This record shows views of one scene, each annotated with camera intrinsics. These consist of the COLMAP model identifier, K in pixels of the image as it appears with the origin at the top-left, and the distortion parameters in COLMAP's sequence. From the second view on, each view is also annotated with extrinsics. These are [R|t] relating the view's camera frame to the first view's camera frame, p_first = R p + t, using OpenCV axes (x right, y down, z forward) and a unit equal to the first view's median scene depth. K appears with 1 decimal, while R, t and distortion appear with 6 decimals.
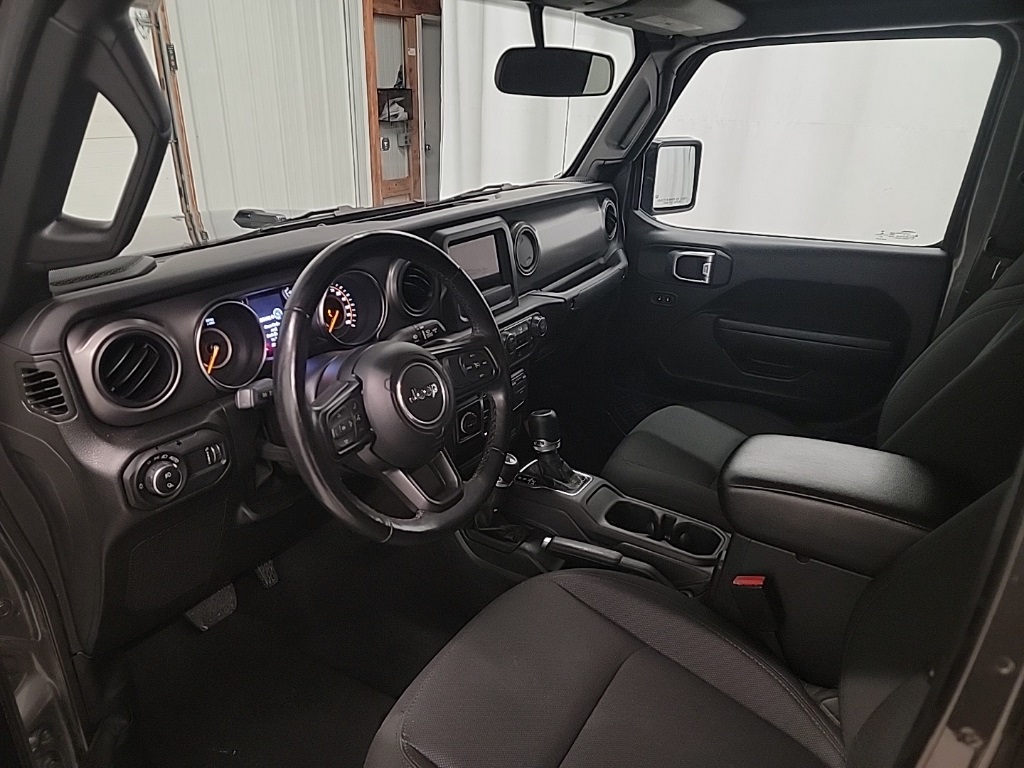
lens RADIAL K [[721.1, 0, 512.0], [0, 721.1, 384.0], [0, 0, 1]] dist [0.088741, -0.076439]
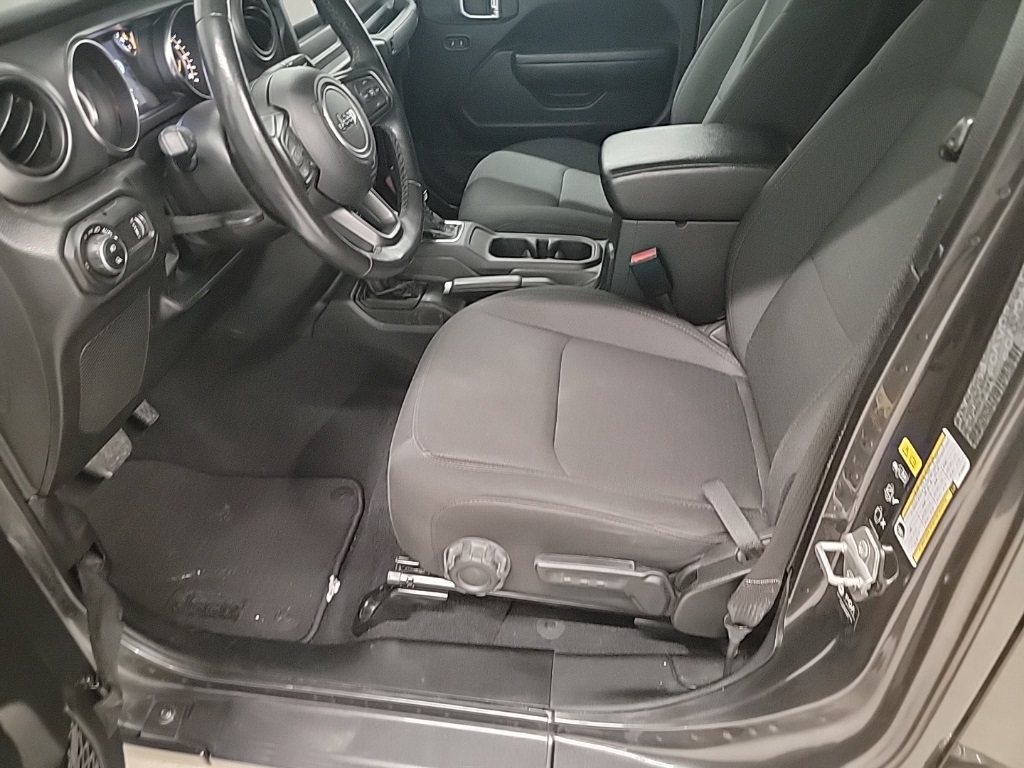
lens RADIAL K [[721.6, 0, 509.7], [0, 721.6, 388.4], [0, 0, 1]] dist [0.086237, -0.077754]
pose [[0.897456, -0.289768, 0.332575, -0.299636], [0.204750, 0.941474, 0.267774, 0.111113], [-0.390704, -0.172221, 0.904262, 0.006329]]
